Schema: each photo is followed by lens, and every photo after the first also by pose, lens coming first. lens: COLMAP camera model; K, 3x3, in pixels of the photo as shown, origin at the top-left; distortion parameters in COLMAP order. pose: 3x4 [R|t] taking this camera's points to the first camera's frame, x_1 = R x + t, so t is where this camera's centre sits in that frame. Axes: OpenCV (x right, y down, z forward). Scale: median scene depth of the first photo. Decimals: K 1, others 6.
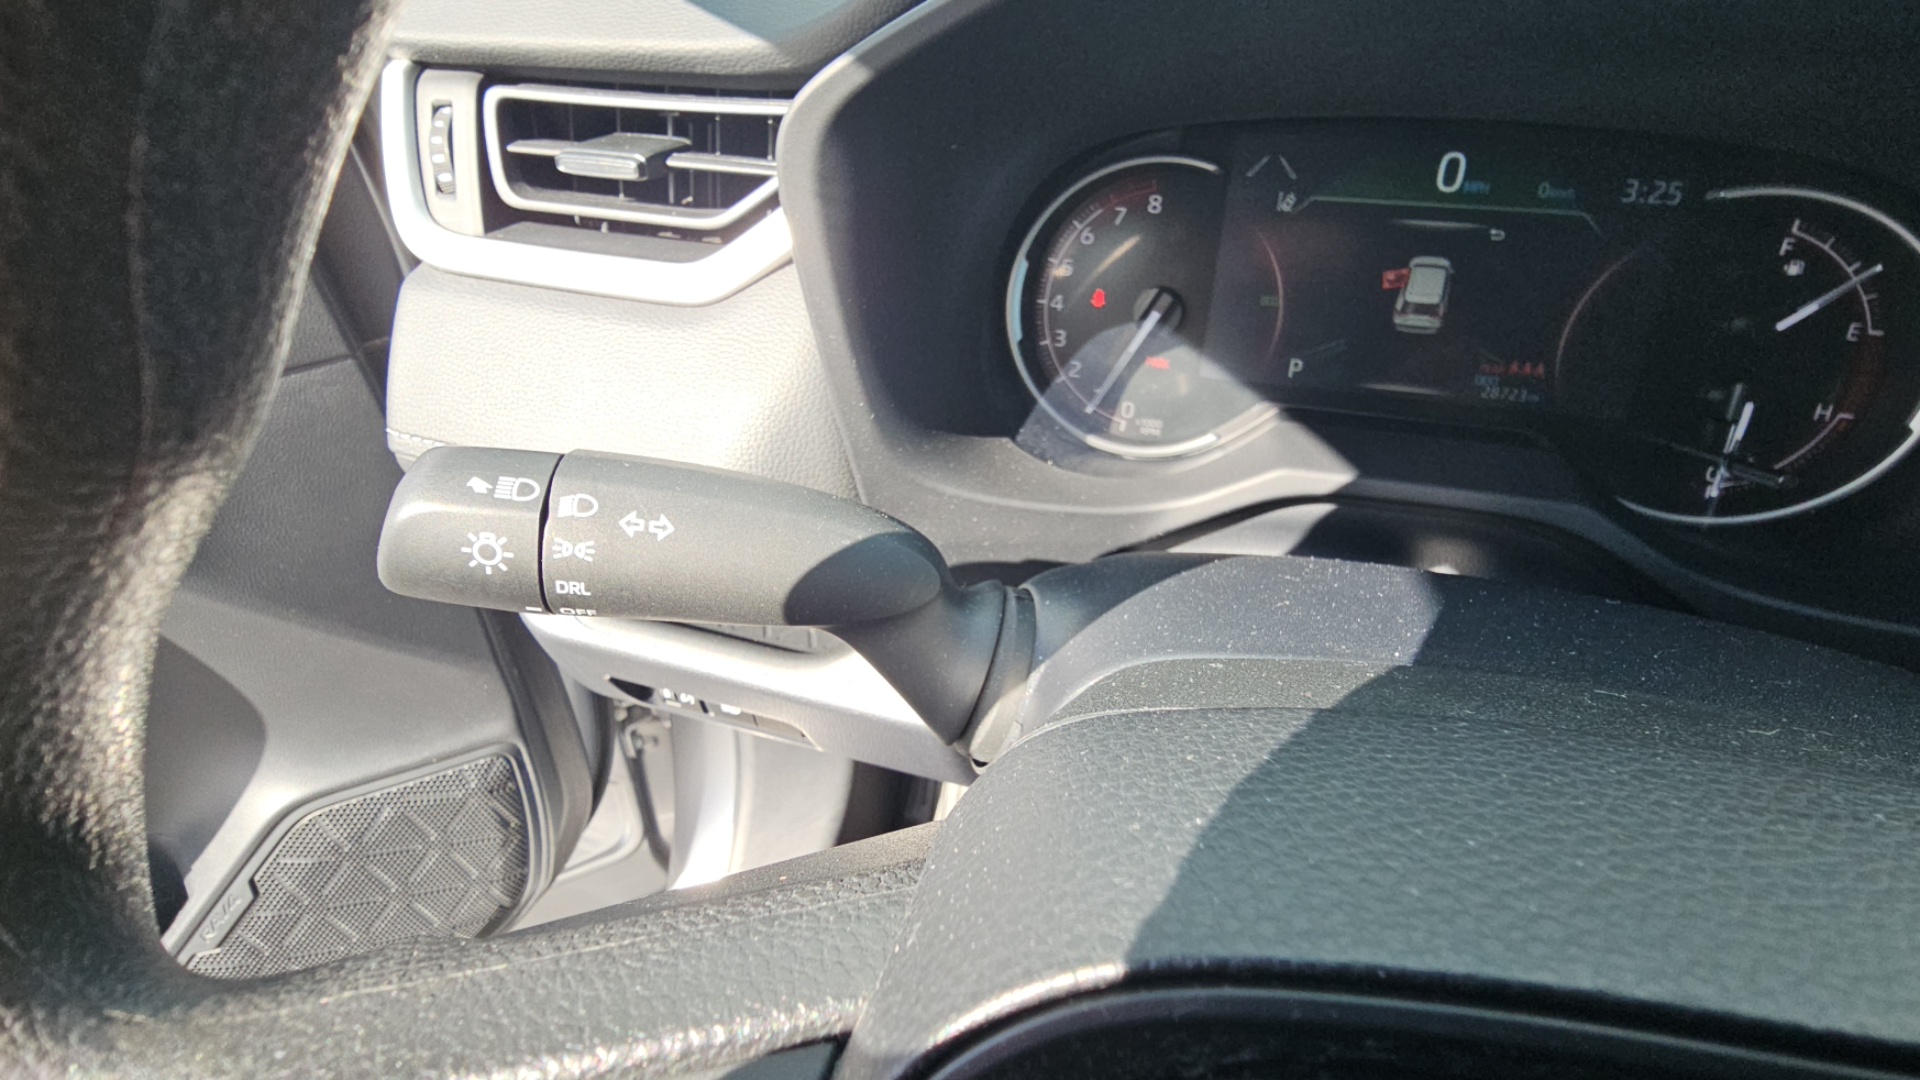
lens RADIAL K [[855.1, 0, 983.5], [0, 855.1, 540.5], [0, 0, 1]] dist [0.010992, -0.008208]
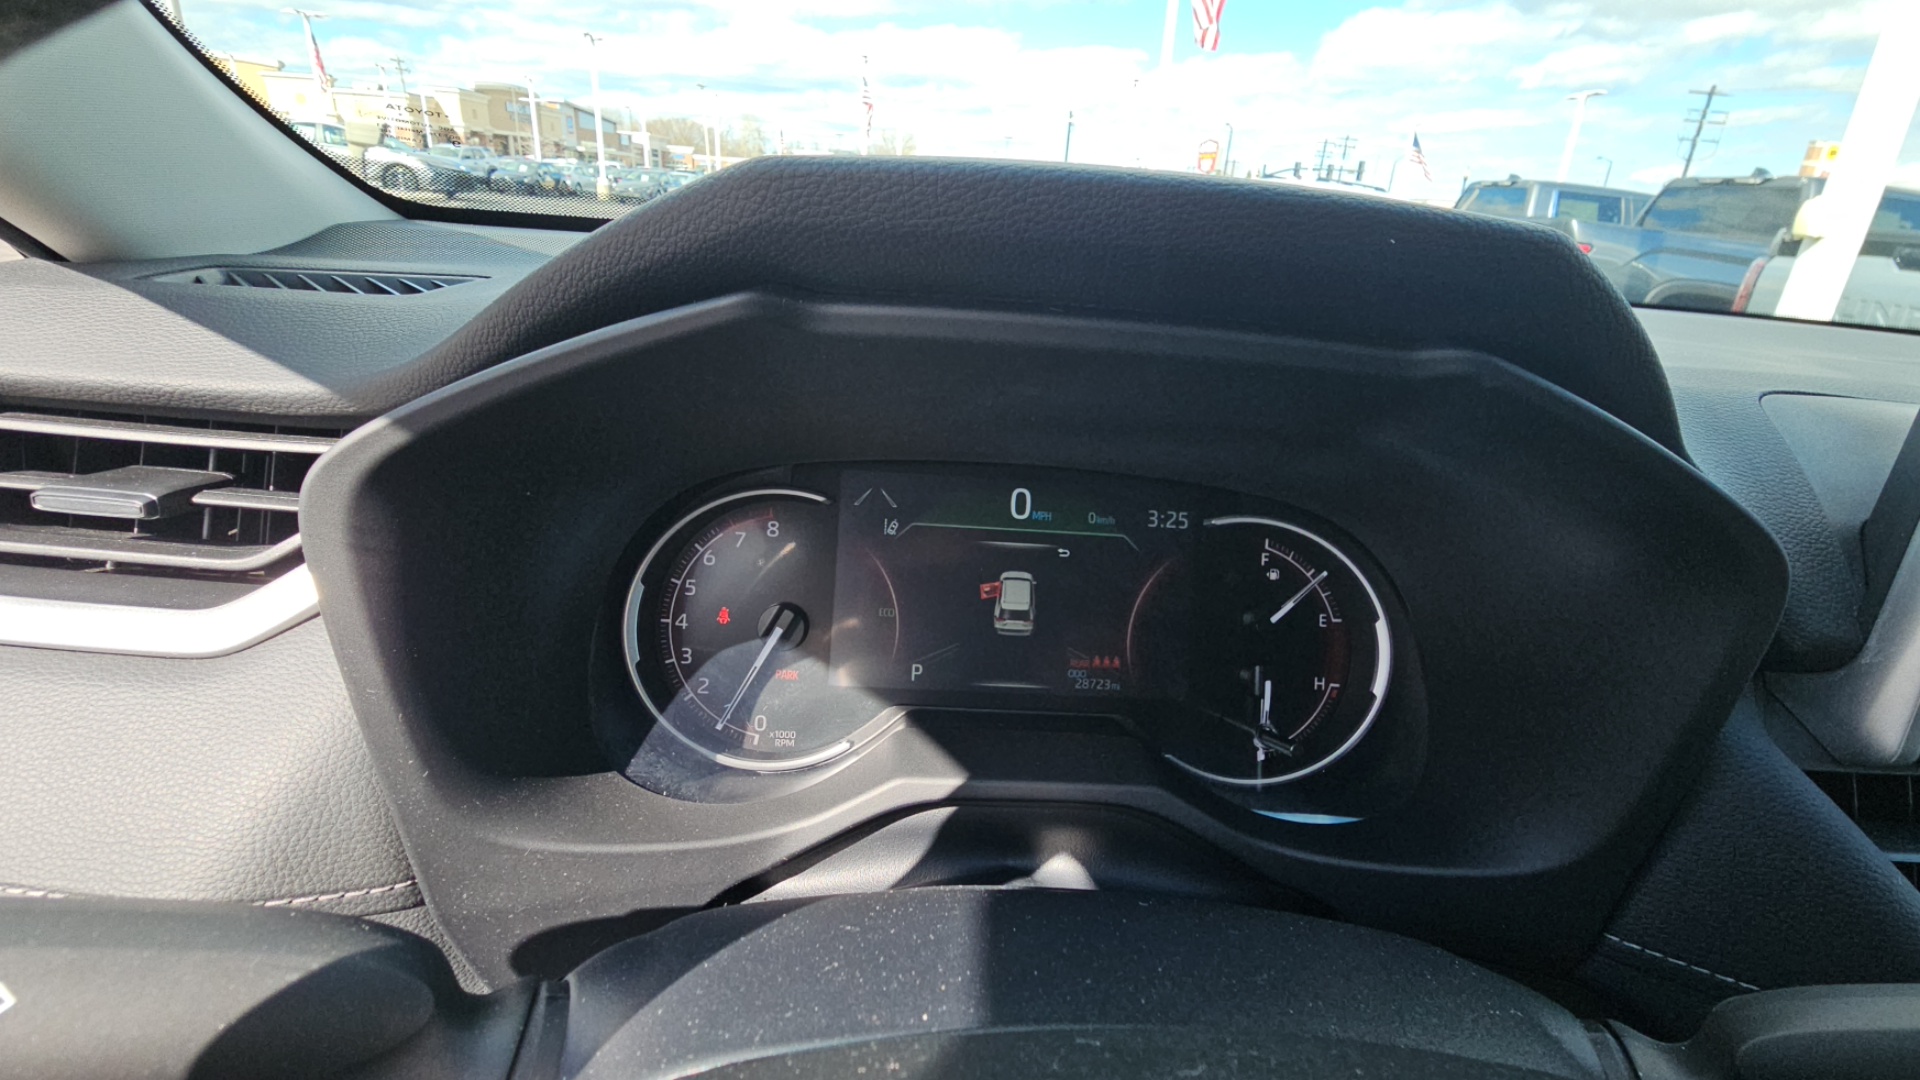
lens RADIAL K [[855.1, 0, 979.7], [0, 855.1, 549.9], [0, 0, 1]] dist [0.010992, -0.008208]
pose [[0.944764, -0.019999, 0.327141, 0.105018], [0.118517, 0.951439, -0.284107, -0.038527], [-0.305573, 0.307186, 0.901256, -0.034676]]
